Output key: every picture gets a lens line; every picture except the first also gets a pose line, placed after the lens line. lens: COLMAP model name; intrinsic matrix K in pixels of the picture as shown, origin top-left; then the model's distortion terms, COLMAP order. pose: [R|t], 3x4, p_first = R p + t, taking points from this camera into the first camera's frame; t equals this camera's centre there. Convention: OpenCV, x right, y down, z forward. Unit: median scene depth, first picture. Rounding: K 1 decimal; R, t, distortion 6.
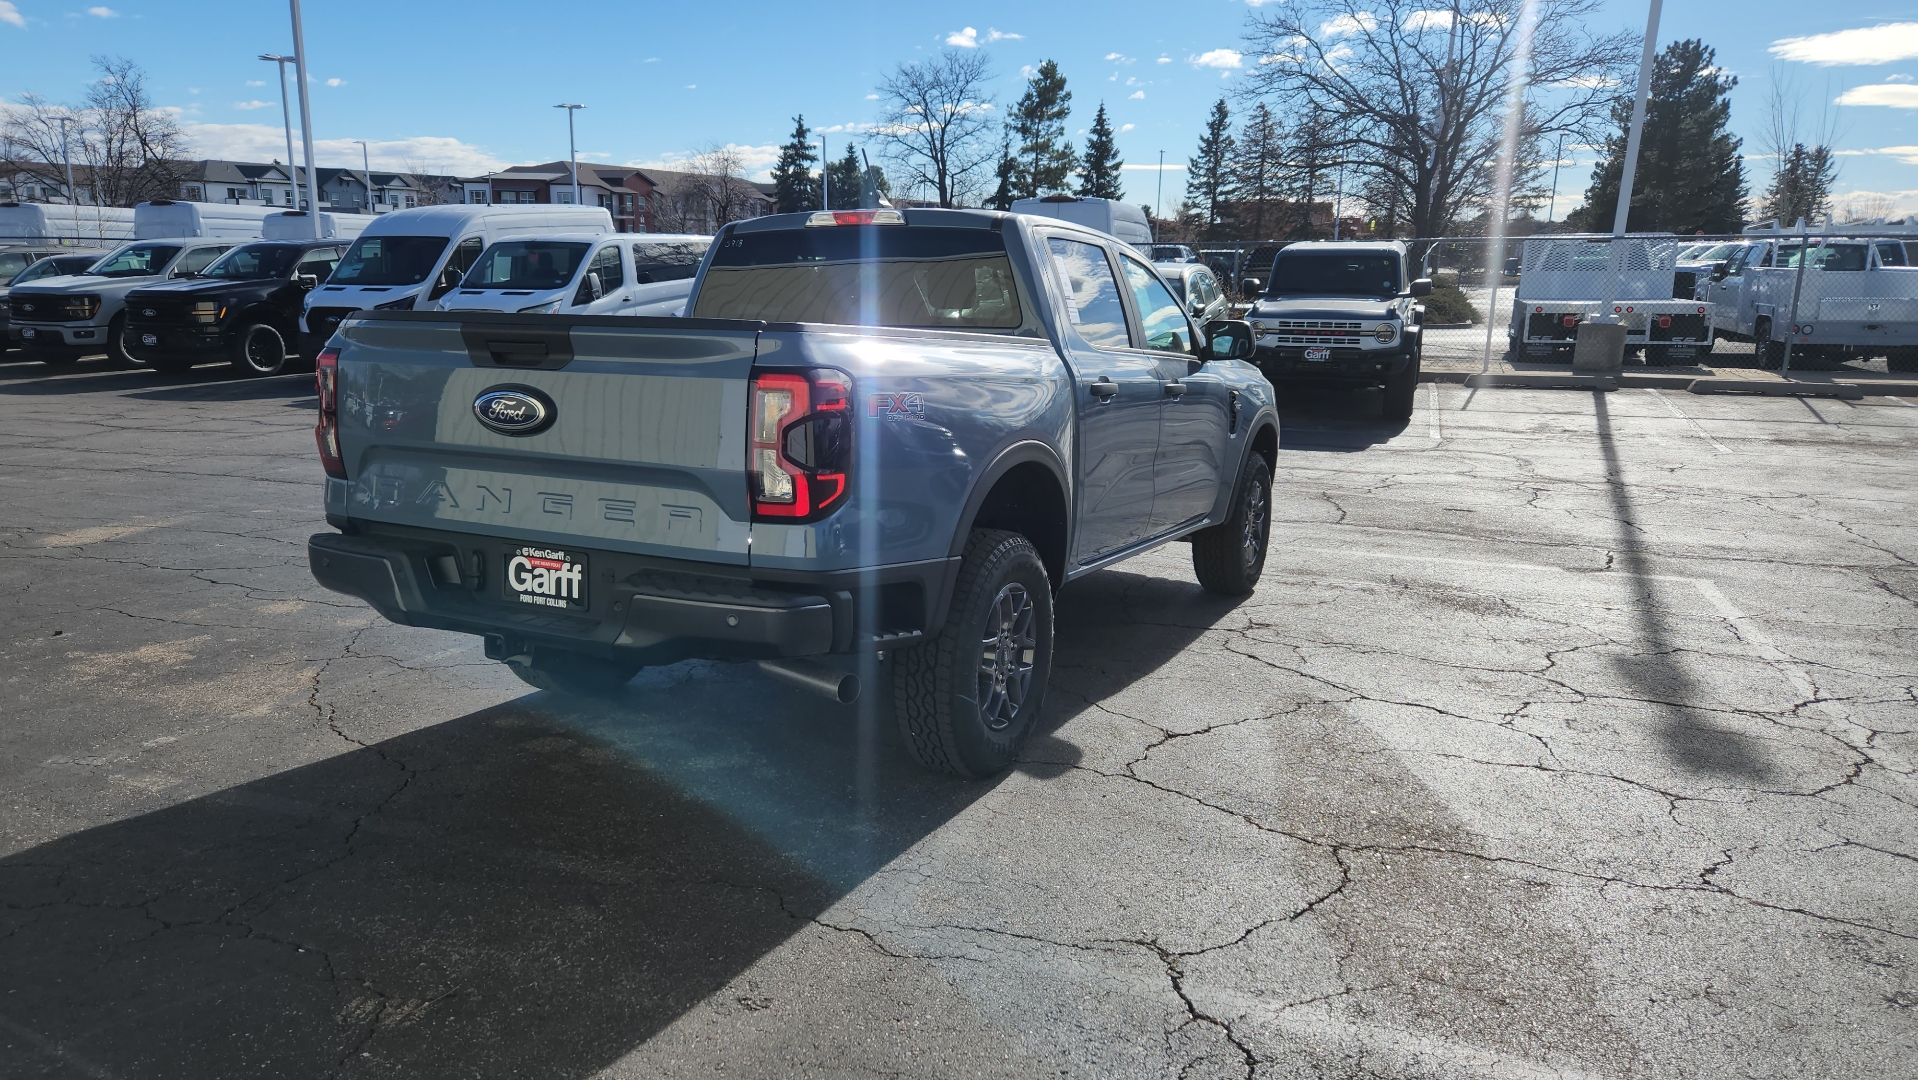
lens RADIAL K [[1271.7, 0, 929.1], [0, 1271.7, 537.6], [0, 0, 1]] dist [0.078156, -0.065202]
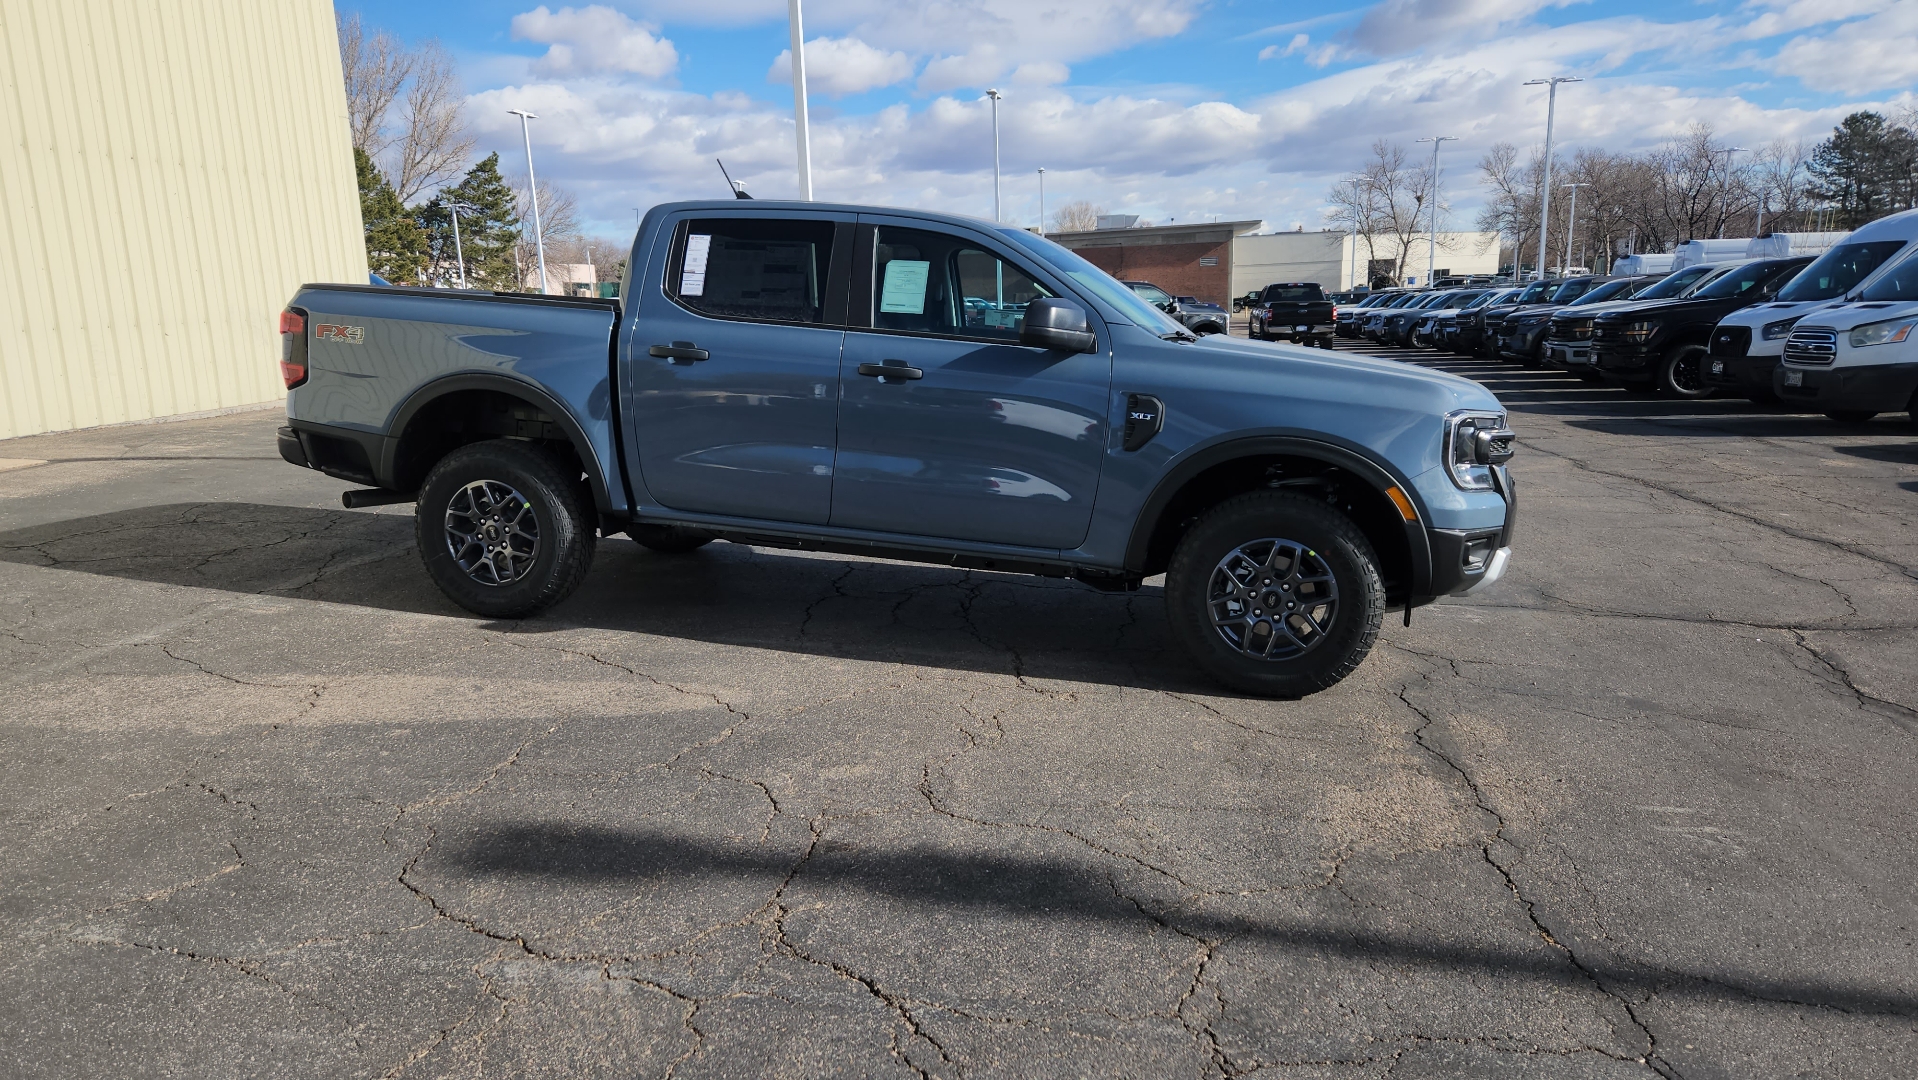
lens RADIAL K [[1290.8, 0, 926.8], [0, 1290.8, 541.4], [0, 0, 1]] dist [0.072352, -0.059221]
pose [[0.212684, 0.160610, -0.963831, 0.256243], [-0.187789, 0.974729, 0.120988, -0.026403], [0.958906, 0.155265, 0.237470, 0.190103]]
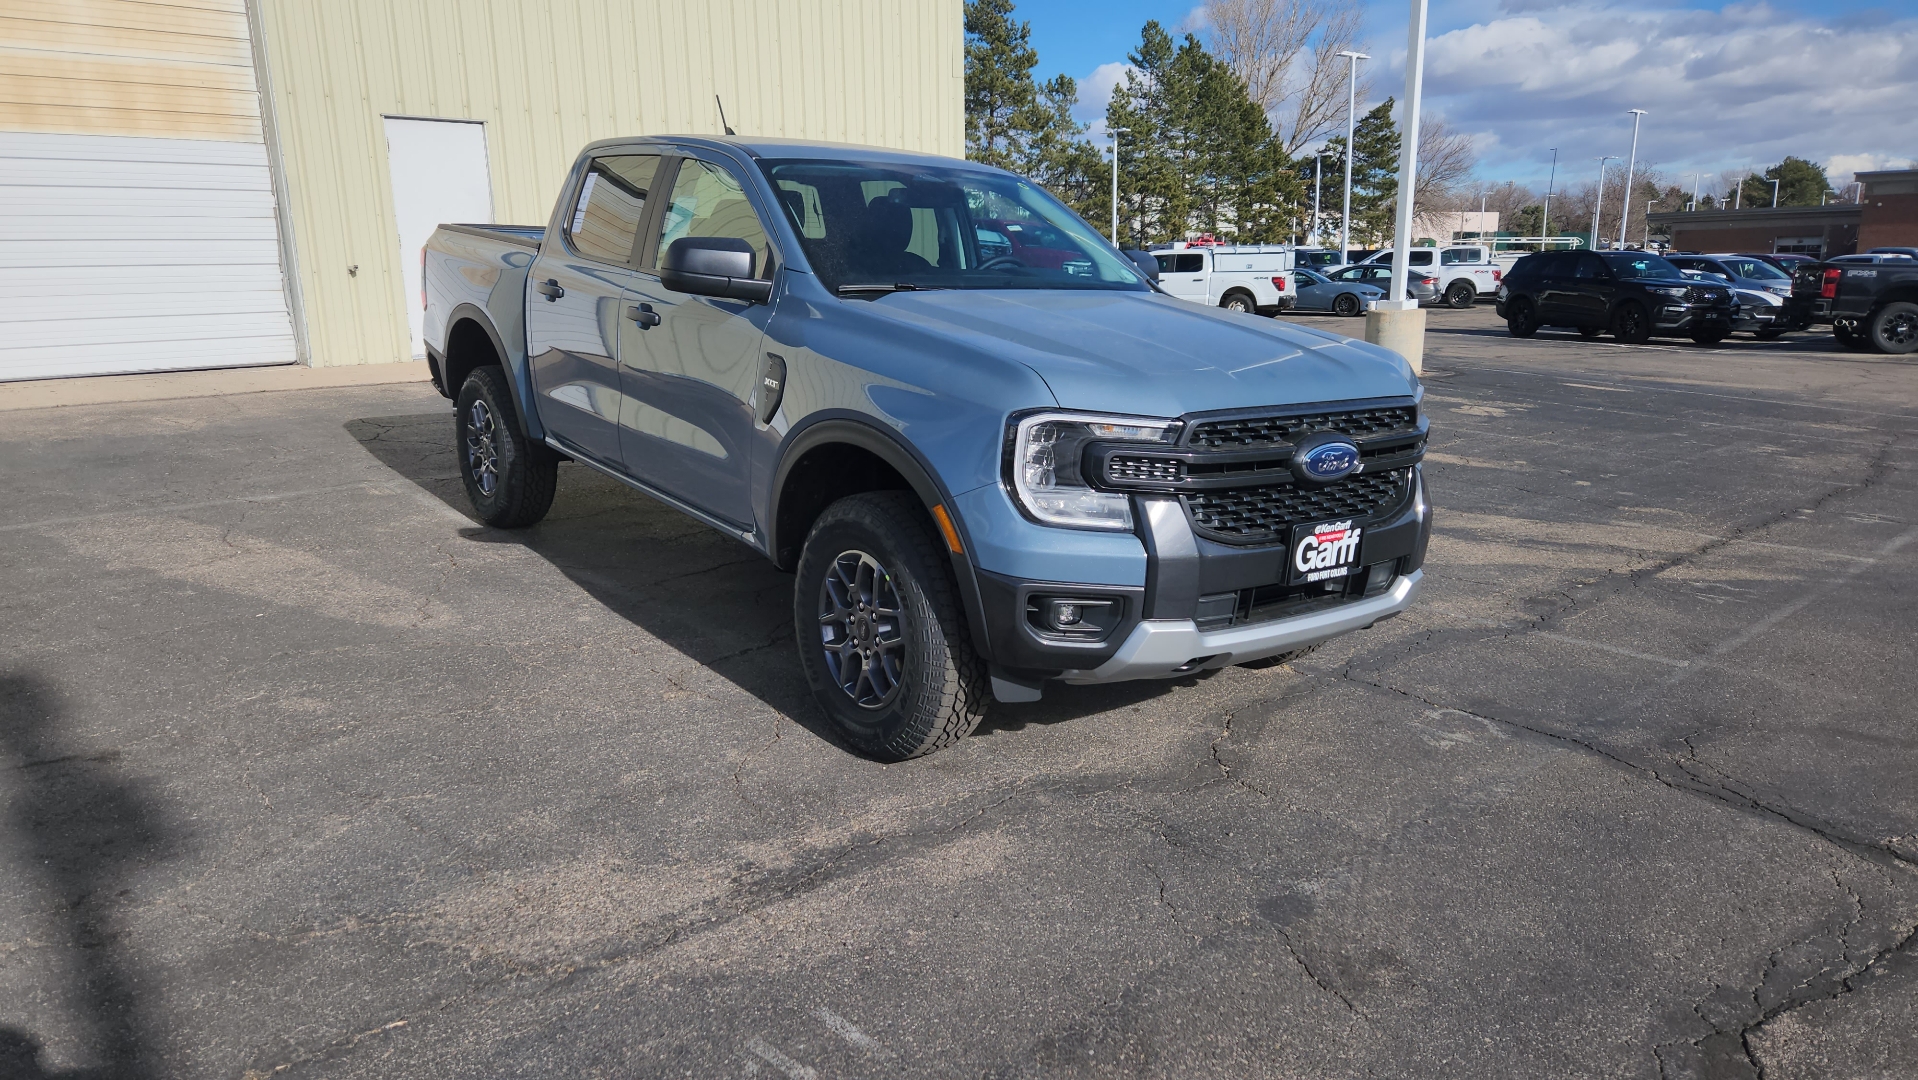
lens RADIAL K [[1285.0, 0, 914.4], [0, 1285.0, 552.5], [0, 0, 1]] dist [0.073853, -0.056986]
pose [[-0.443890, 0.183520, -0.877087, 0.207549], [-0.196535, 0.935032, 0.295110, -0.059805], [0.874263, 0.303375, -0.378983, 0.353938]]
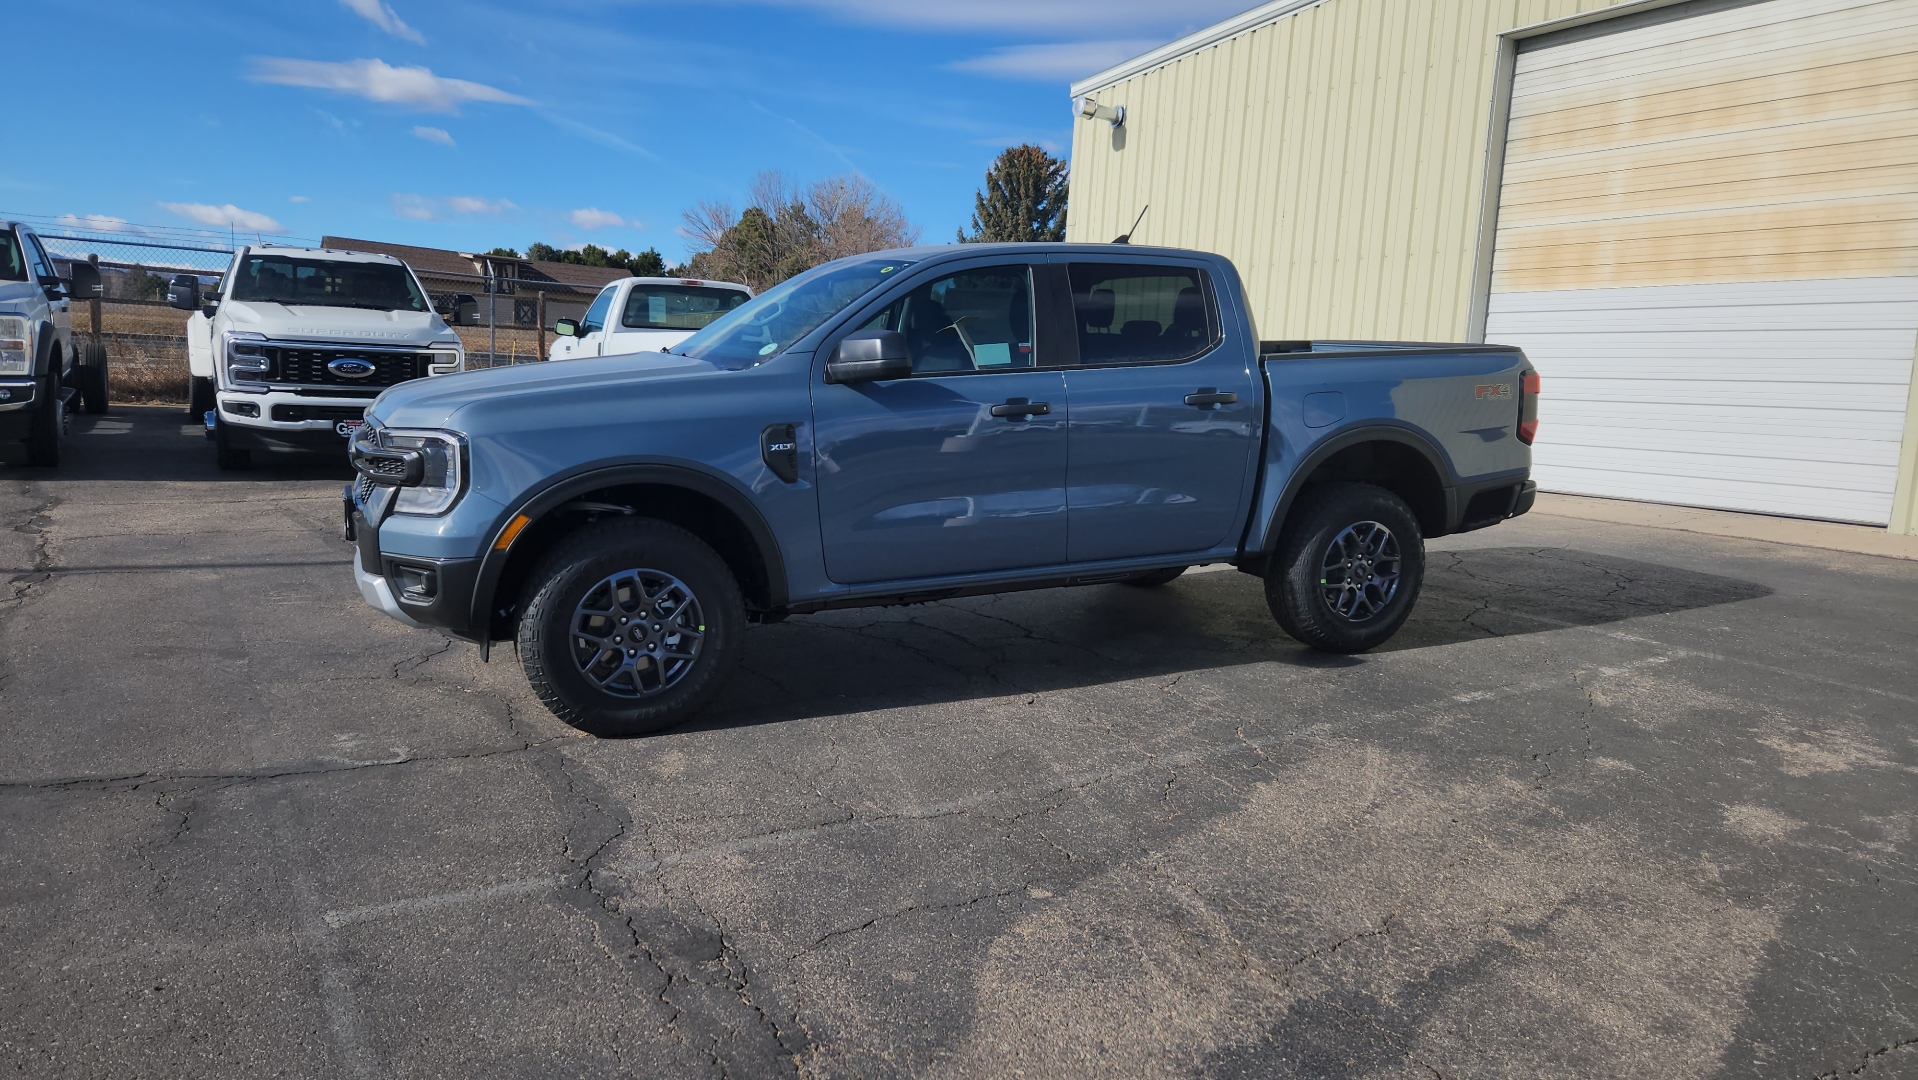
lens RADIAL K [[1269.4, 0, 926.5], [0, 1269.4, 535.2], [0, 0, 1]] dist [0.071295, -0.054168]
pose [[-0.785520, -0.138692, 0.603095, -0.139427], [0.066034, 0.950212, 0.304526, -0.078731], [-0.615303, 0.279036, -0.737252, 0.434439]]
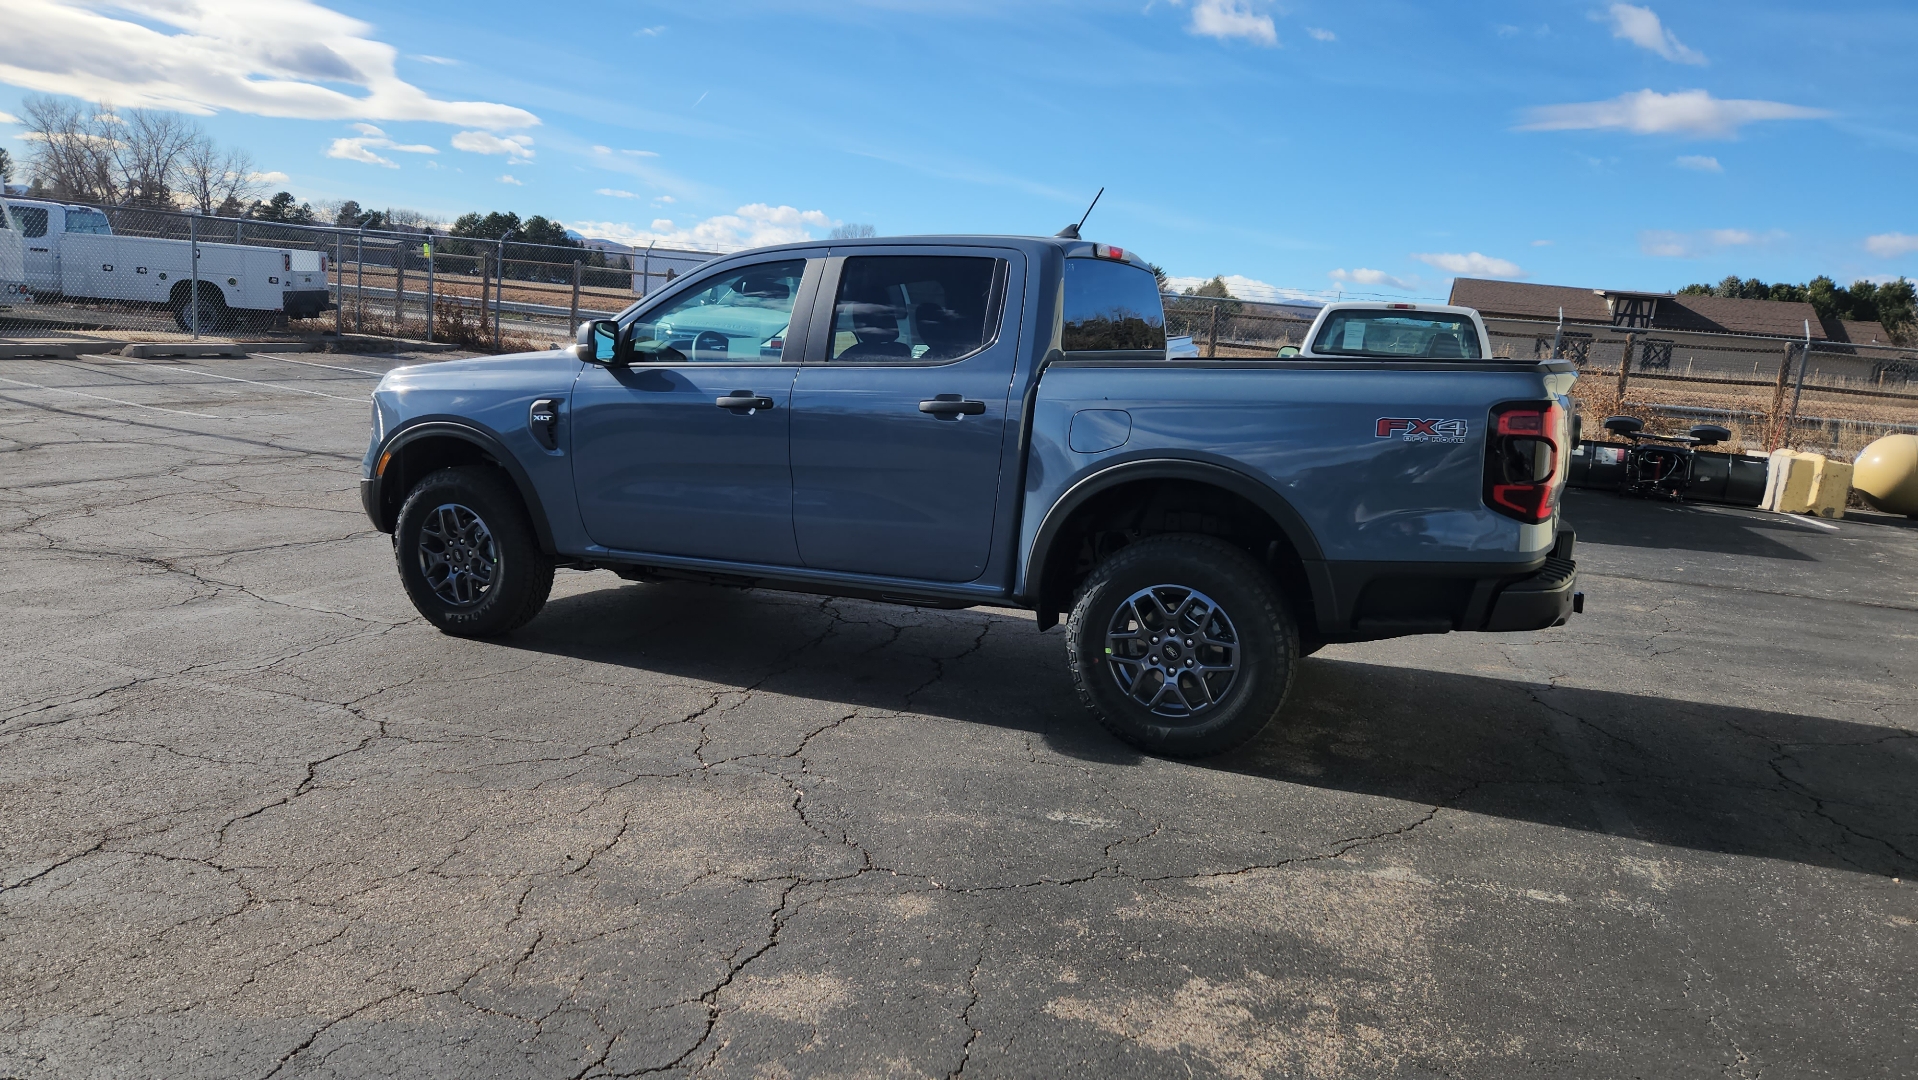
lens RADIAL K [[1273.4, 0, 927.7], [0, 1273.4, 558.3], [0, 0, 1]] dist [0.071235, -0.057931]
pose [[-0.029864, -0.196823, 0.979984, -0.235635], [0.130350, 0.971282, 0.199047, -0.046652], [-0.991018, 0.133685, -0.003350, 0.238837]]
